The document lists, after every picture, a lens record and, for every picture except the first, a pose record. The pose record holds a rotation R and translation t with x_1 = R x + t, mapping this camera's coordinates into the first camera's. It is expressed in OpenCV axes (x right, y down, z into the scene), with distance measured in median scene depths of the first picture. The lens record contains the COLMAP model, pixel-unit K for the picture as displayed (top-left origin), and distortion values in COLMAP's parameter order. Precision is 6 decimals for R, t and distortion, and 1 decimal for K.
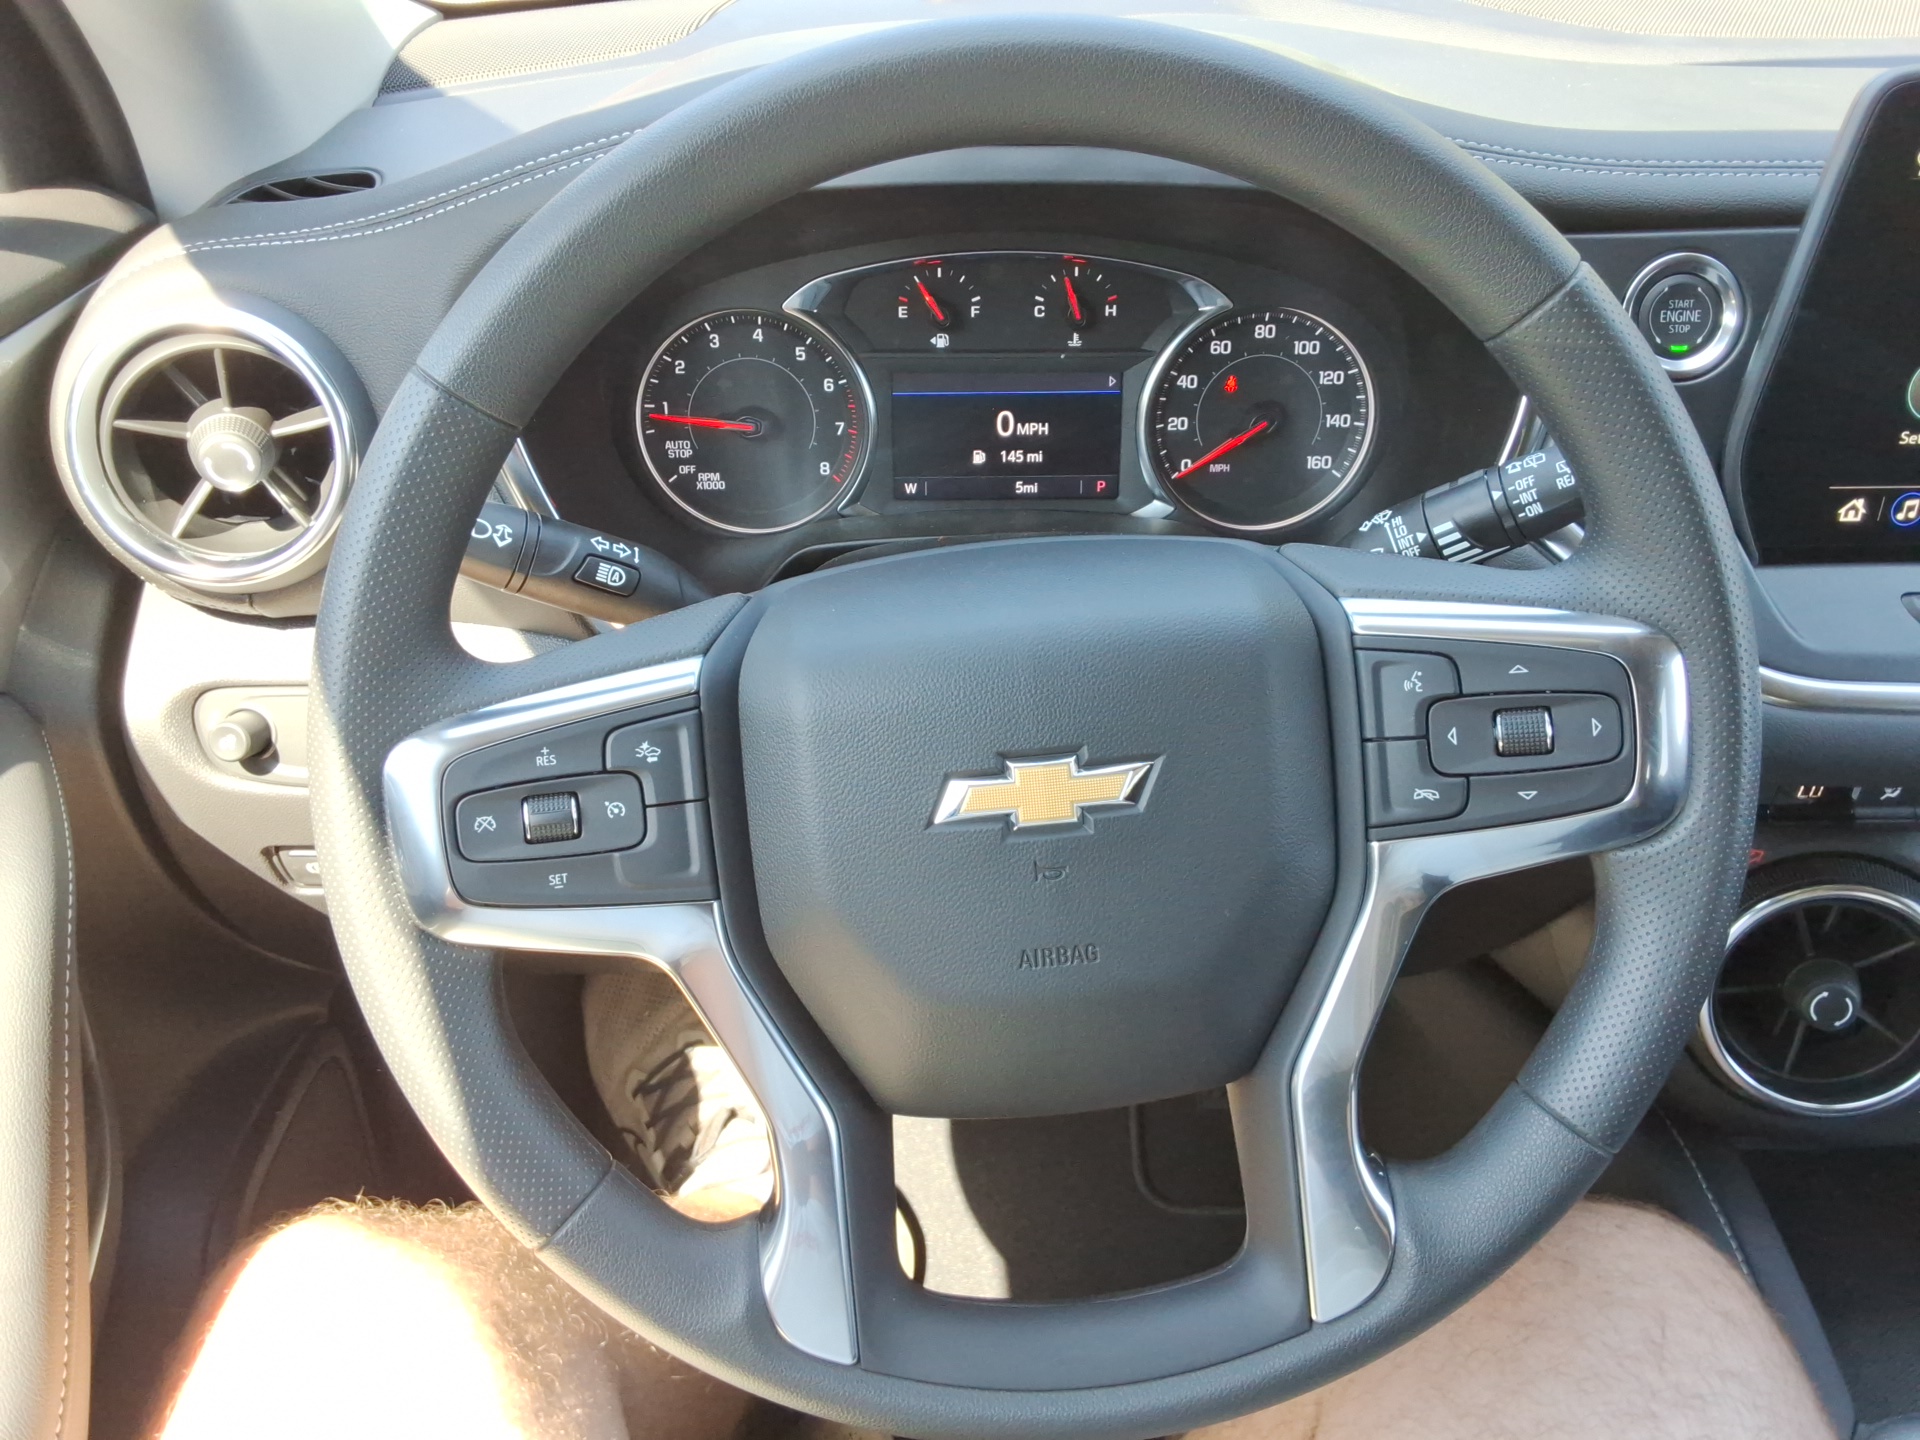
lens RADIAL K [[1541.6, 0, 968.8], [0, 1541.6, 730.5], [0, 0, 1]] dist [0.103961, -0.159522]
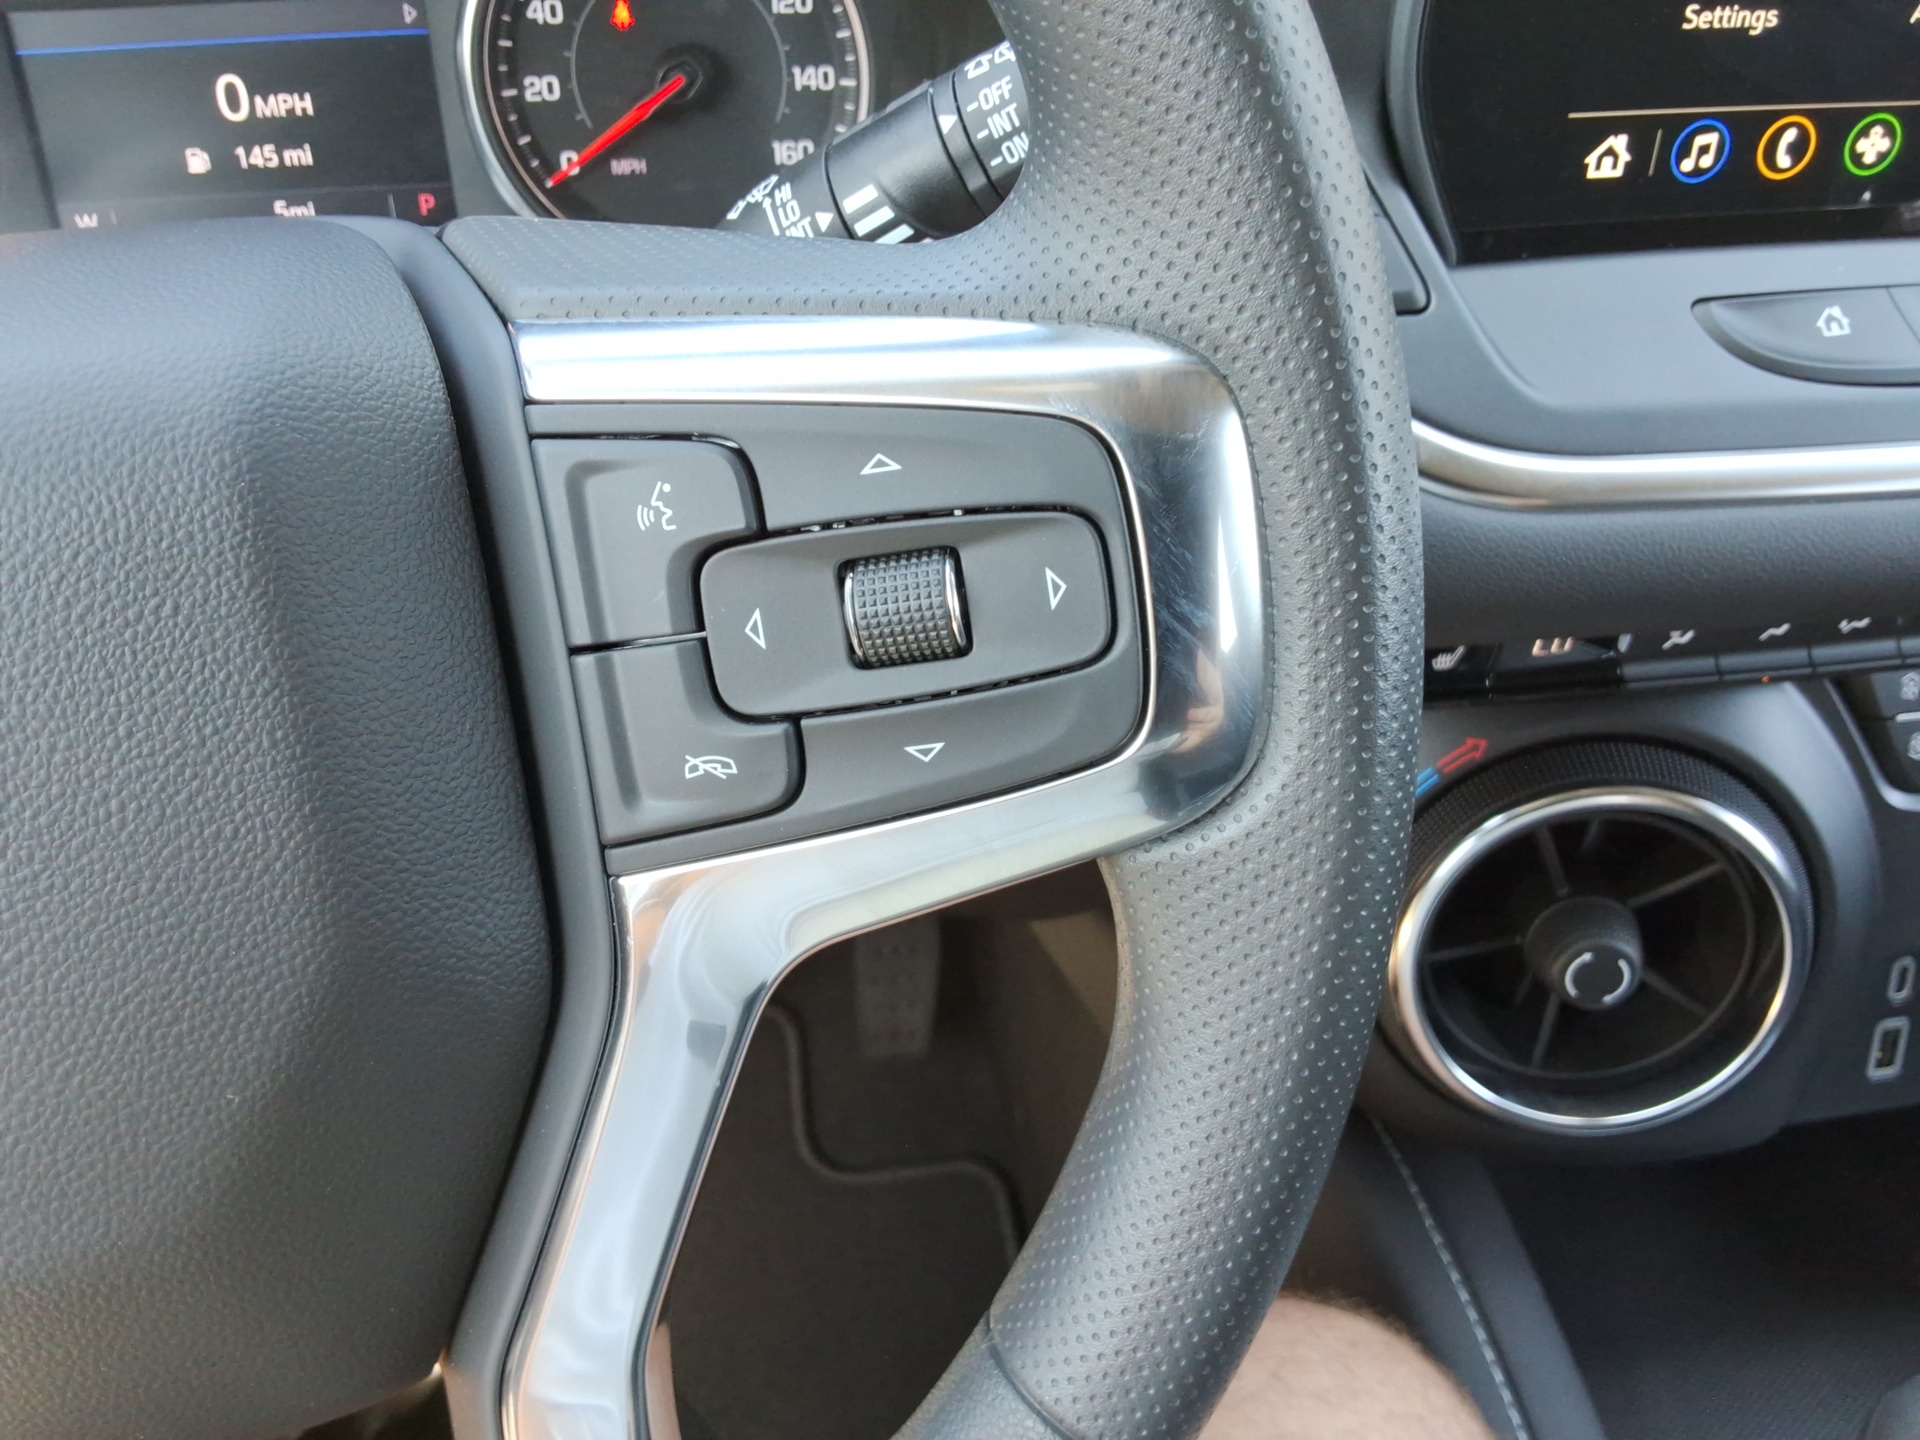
lens RADIAL K [[1541.6, 0, 961.0], [0, 1541.6, 729.4], [0, 0, 1]] dist [0.103961, -0.159522]
pose [[0.990694, -0.080507, 0.109742, 0.265569], [0.069274, 0.992308, 0.102593, -0.007327], [-0.117158, -0.094036, 0.988651, 0.469932]]
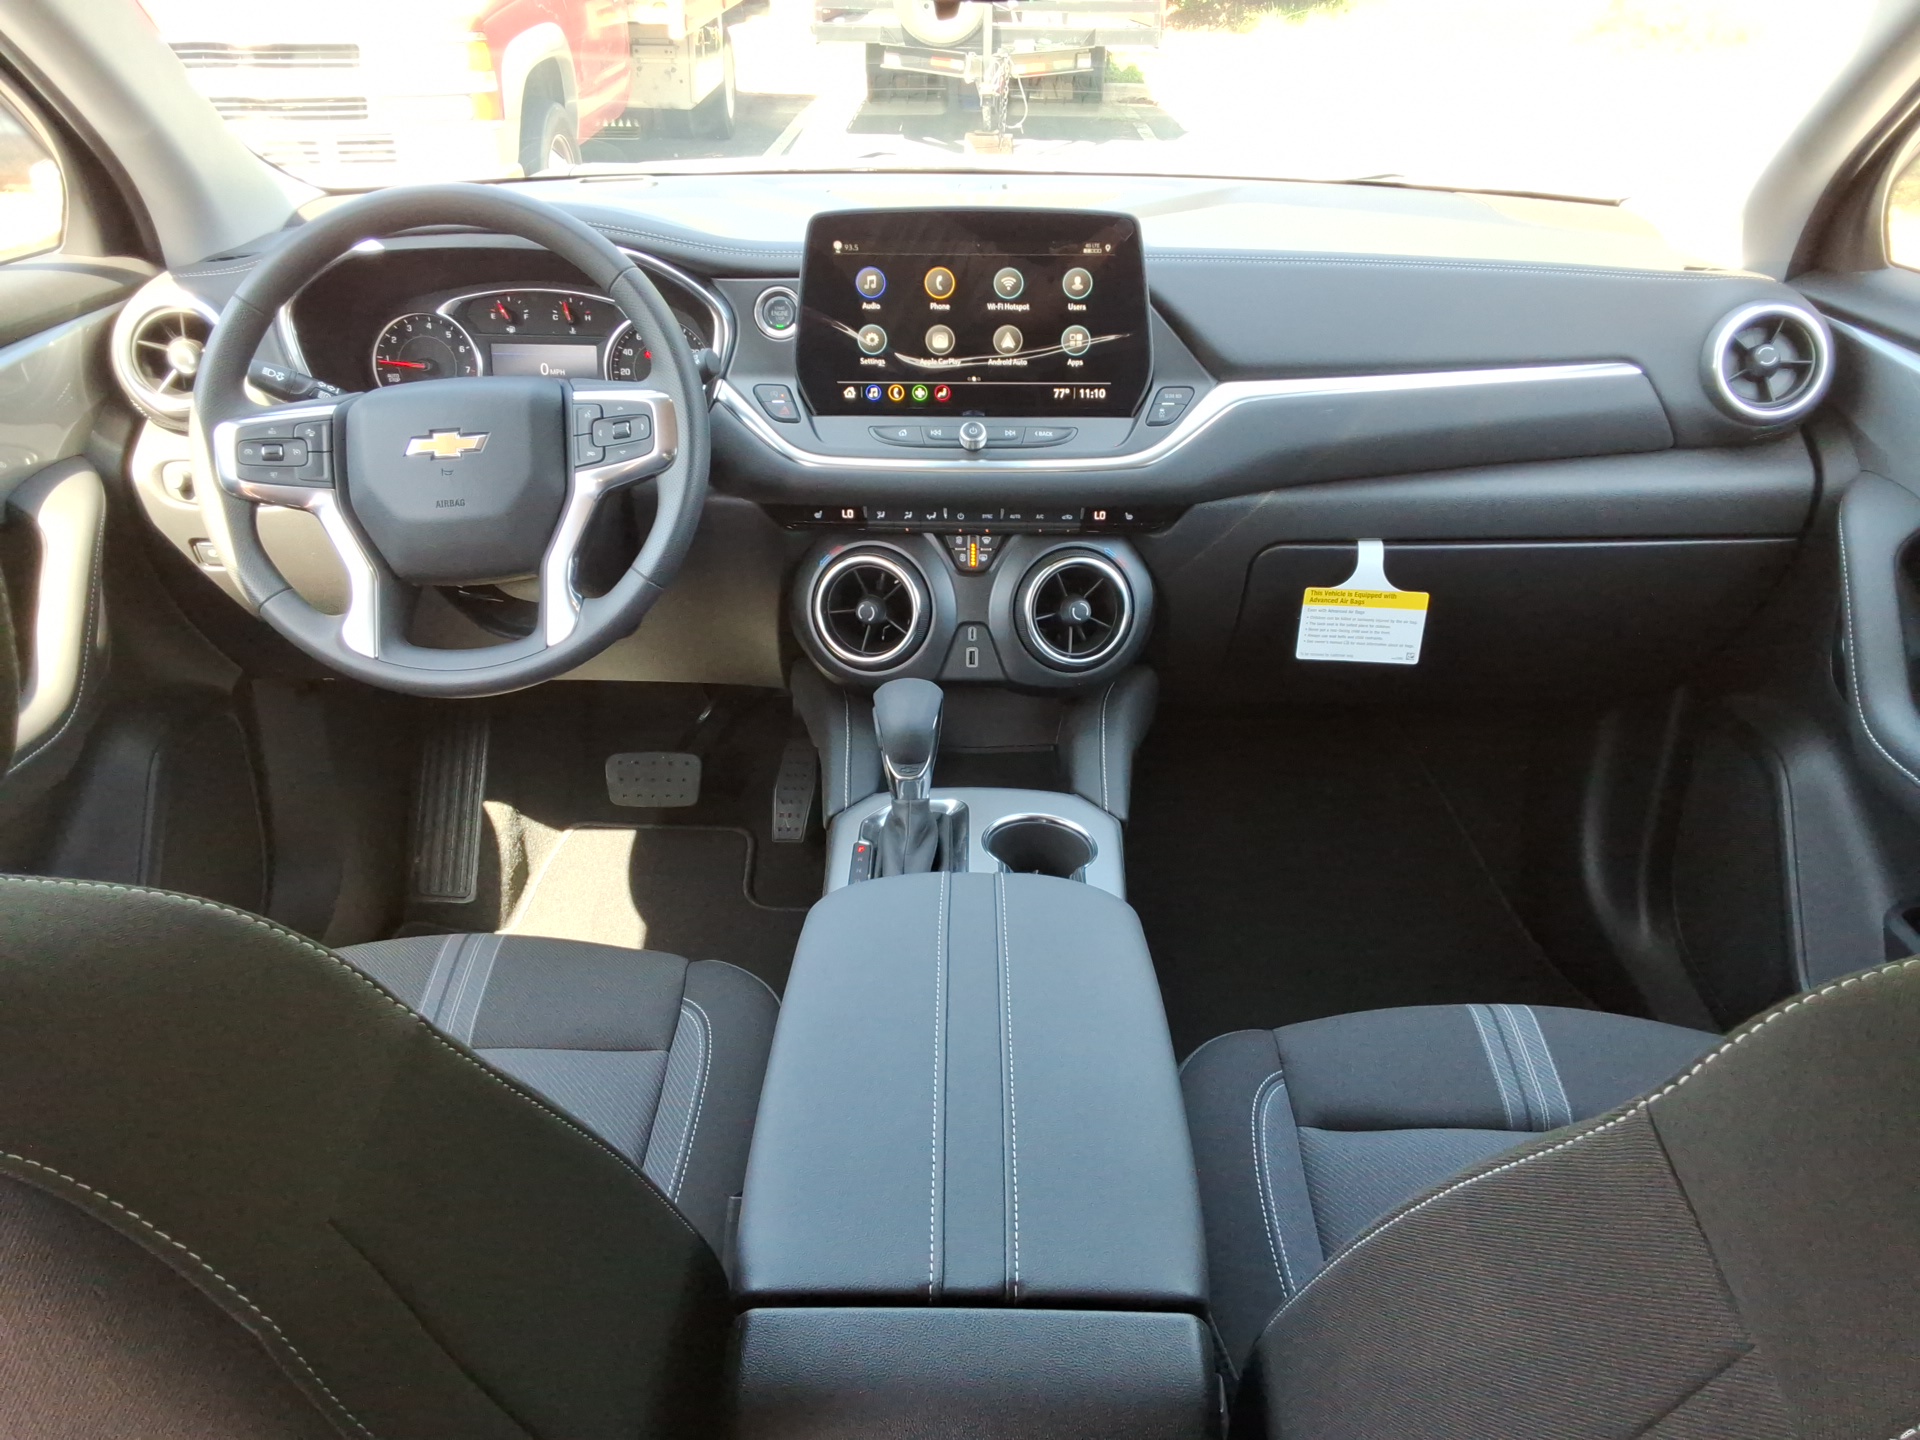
lens RADIAL K [[1487.2, 0, 953.1], [0, 1487.2, 702.2], [0, 0, 1]] dist [0.062591, -0.049151]
pose [[0.999625, 0.018774, -0.019919, 0.839610], [-0.021107, 0.992032, -0.124205, 0.669334], [0.017428, 0.124579, 0.992057, -1.330633]]
